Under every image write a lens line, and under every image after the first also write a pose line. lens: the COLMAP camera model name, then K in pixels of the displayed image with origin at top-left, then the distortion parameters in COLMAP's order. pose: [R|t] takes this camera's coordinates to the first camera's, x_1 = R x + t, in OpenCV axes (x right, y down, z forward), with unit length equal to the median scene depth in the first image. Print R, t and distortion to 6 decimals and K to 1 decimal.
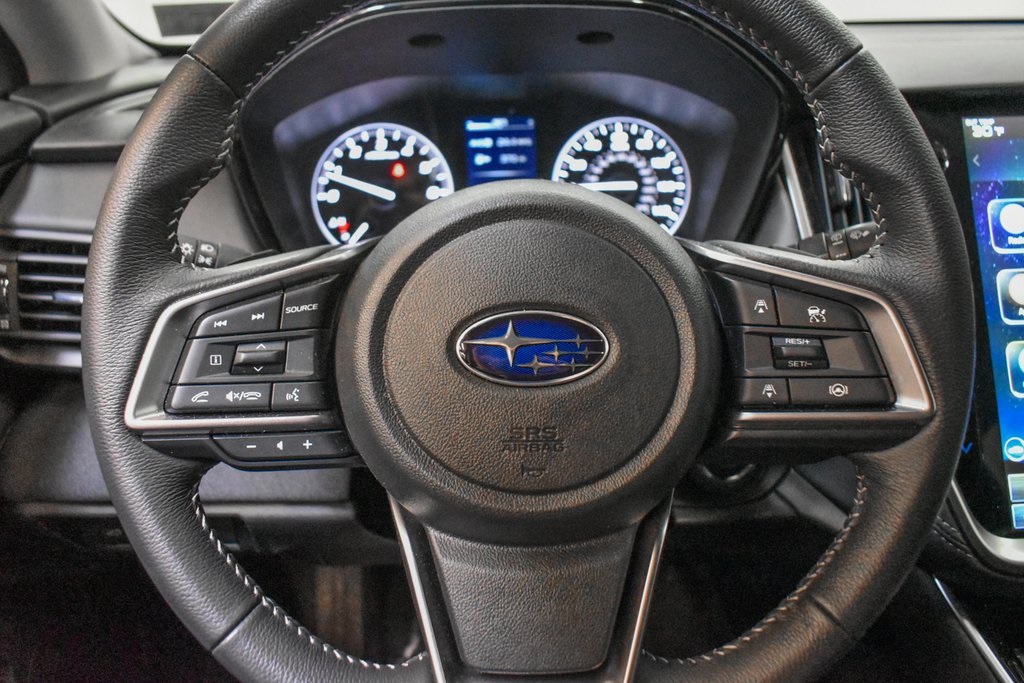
lens RADIAL K [[802.4, 0, 512.0], [0, 802.4, 341.5], [0, 0, 1]] dist [-0.018410, -0.001633]
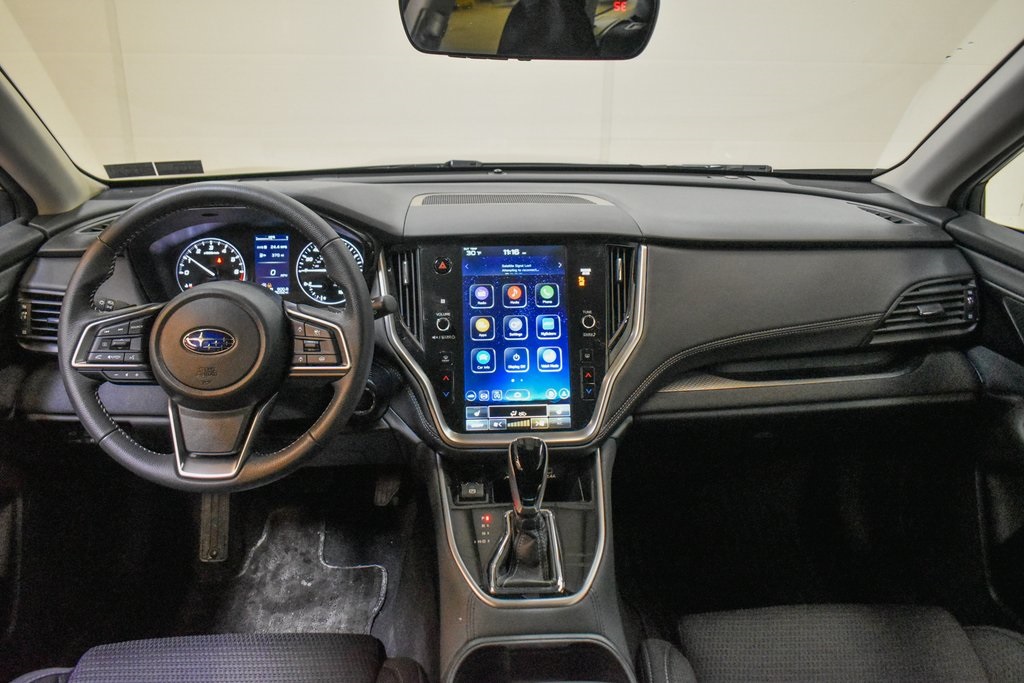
lens RADIAL K [[827.1, 0, 512.0], [0, 827.1, 341.5], [0, 0, 1]] dist [-0.005418, -0.001134]
pose [[0.999811, 0.019402, 0.001474, 0.727296], [-0.019343, 0.999257, -0.033324, 0.056249], [-0.002120, 0.033290, 0.999444, -1.315082]]
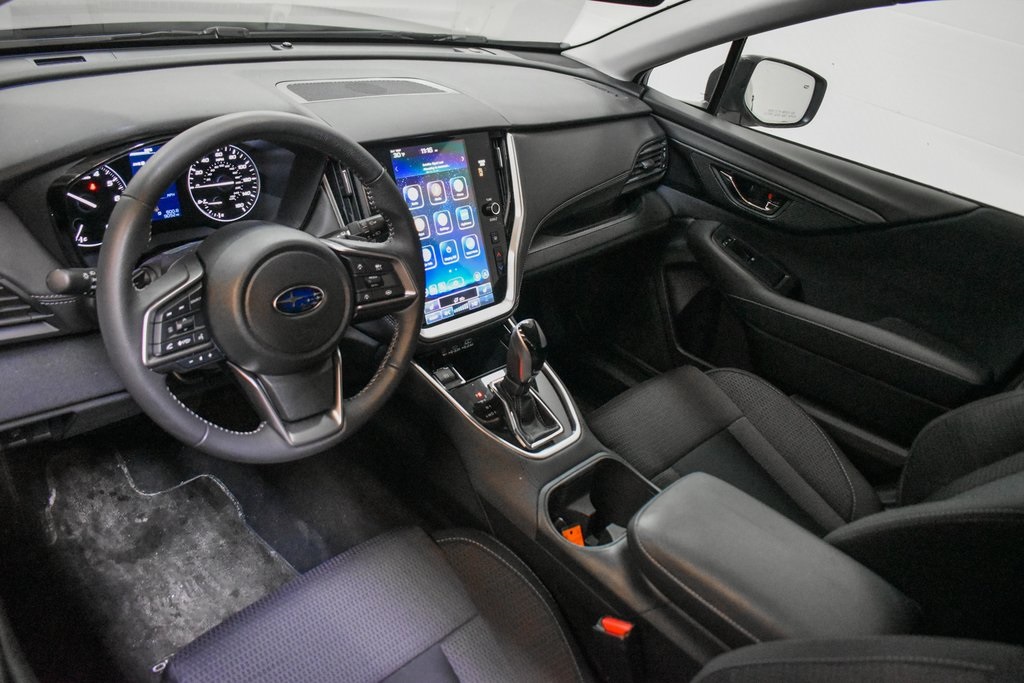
lens RADIAL K [[802.4, 0, 512.0], [0, 802.4, 341.5], [0, 0, 1]] dist [-0.018410, -0.001633]
pose [[0.708361, -0.226476, 0.668530, -0.829867], [0.074429, 0.965814, 0.248323, -0.301937], [-0.701915, -0.126145, 0.701001, -0.900177]]
